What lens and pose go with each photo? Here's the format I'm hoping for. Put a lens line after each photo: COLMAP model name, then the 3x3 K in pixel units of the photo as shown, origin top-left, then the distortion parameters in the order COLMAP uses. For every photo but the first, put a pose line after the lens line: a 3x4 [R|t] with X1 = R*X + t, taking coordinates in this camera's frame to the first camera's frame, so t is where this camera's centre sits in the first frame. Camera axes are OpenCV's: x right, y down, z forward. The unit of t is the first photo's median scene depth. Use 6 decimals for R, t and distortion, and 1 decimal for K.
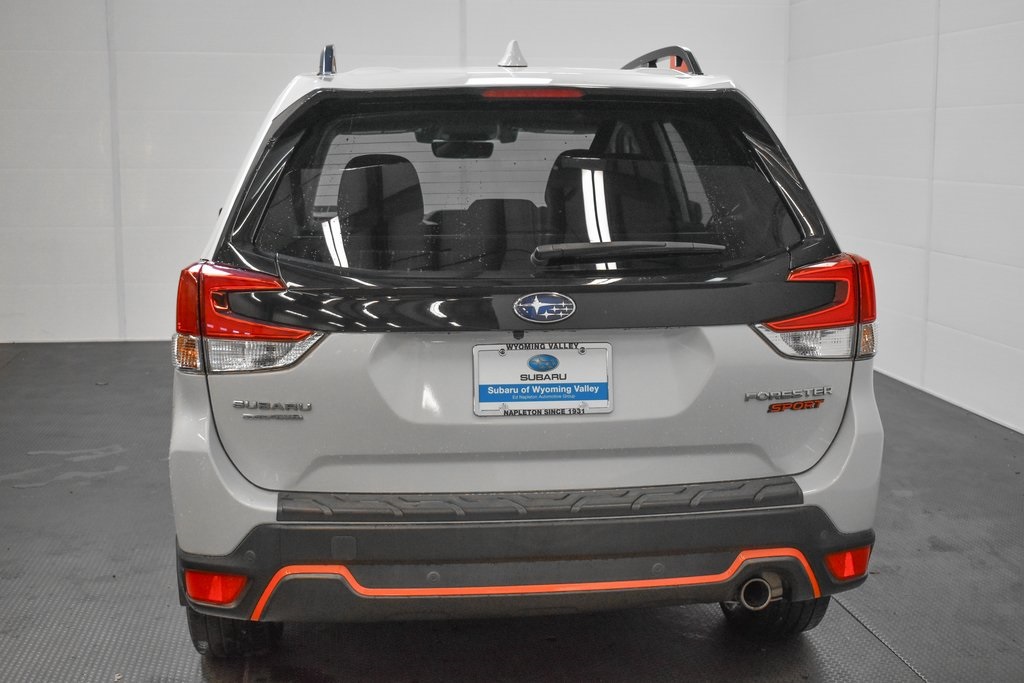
lens RADIAL K [[1298.0, 0, 512.0], [0, 1298.0, 341.5], [0, 0, 1]] dist [-0.019950, -0.004275]
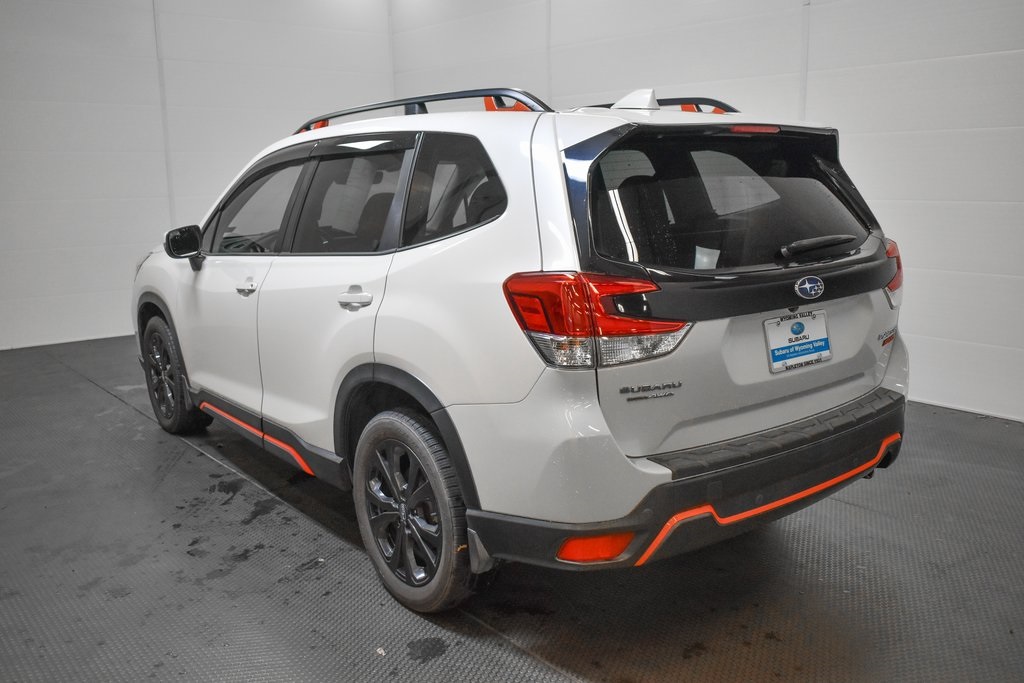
lens RADIAL K [[887.4, 0, 512.0], [0, 887.4, 341.5], [0, 0, 1]] dist [-0.041834, -0.000810]
pose [[0.861135, -0.114169, 0.495390, -0.693366], [0.095055, 0.993431, 0.063716, -0.057233], [-0.499410, -0.007778, 0.866331, 0.347592]]
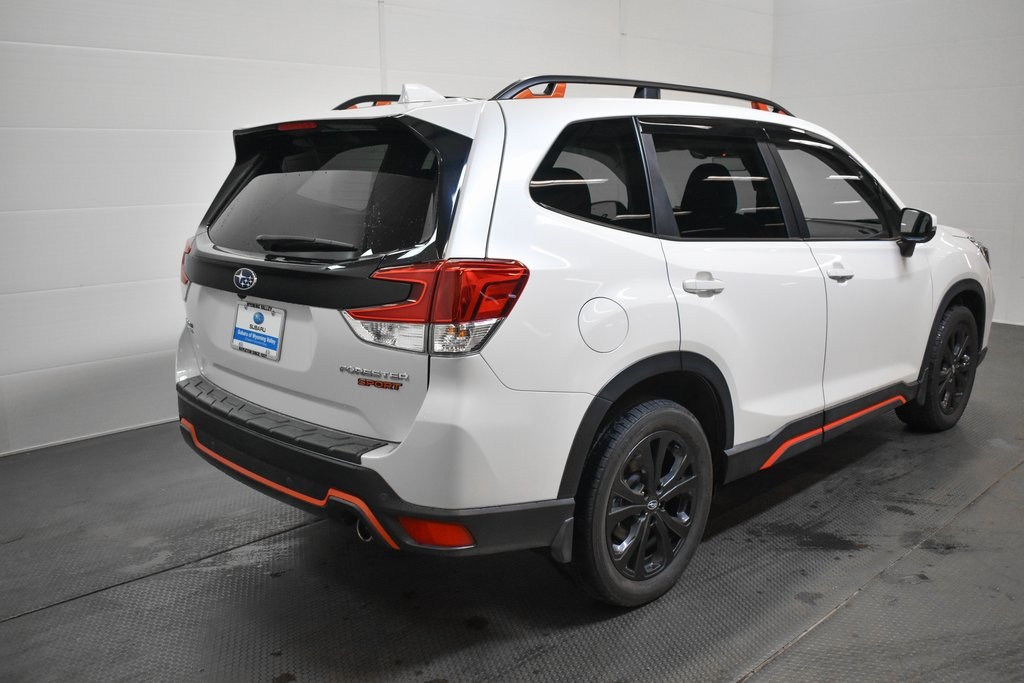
lens RADIAL K [[887.4, 0, 512.0], [0, 887.4, 341.5], [0, 0, 1]] dist [-0.041834, -0.000810]
pose [[0.603261, 0.149056, -0.783491, 0.958231], [-0.107159, 0.988621, 0.105573, -0.090822], [0.790312, 0.020270, 0.612369, 0.624750]]
